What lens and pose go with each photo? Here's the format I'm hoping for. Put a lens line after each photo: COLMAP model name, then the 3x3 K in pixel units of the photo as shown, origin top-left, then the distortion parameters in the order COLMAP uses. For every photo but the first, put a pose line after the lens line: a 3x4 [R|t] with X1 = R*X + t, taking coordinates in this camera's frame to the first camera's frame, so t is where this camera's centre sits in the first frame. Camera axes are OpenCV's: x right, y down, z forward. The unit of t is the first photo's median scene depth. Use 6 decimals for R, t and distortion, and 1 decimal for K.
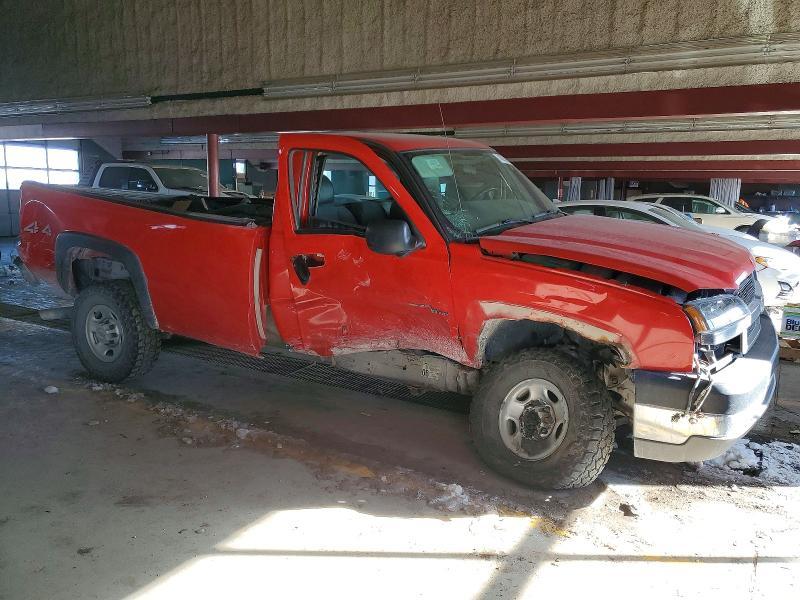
lens RADIAL K [[614.7, 0, 414.2], [0, 614.7, 302.7], [0, 0, 1]] dist [0.044089, -0.037688]
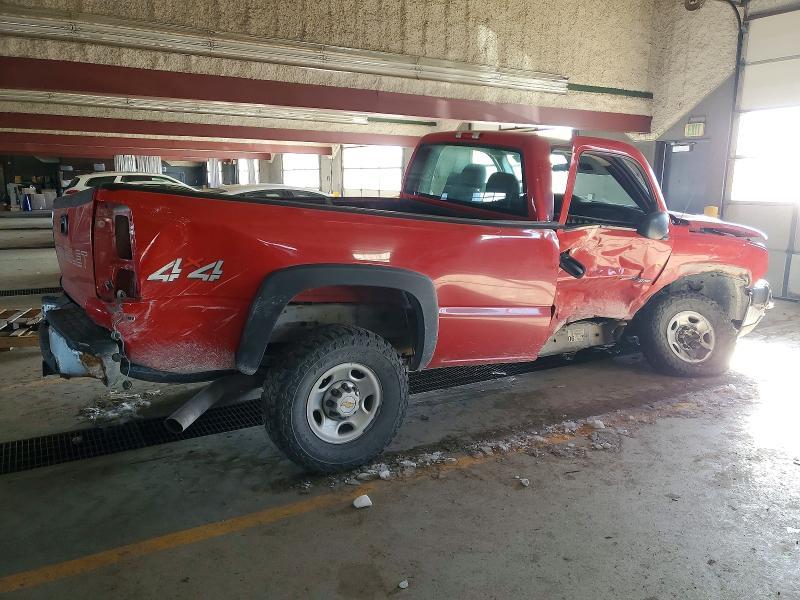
lens RADIAL K [[614.7, 0, 414.2], [0, 614.7, 302.7], [0, 0, 1]] dist [0.044089, -0.037688]
pose [[0.496231, -0.187562, 0.847688, -0.743564], [0.152444, 0.980039, 0.127607, -0.100267], [-0.854702, 0.065902, 0.514918, 0.420760]]
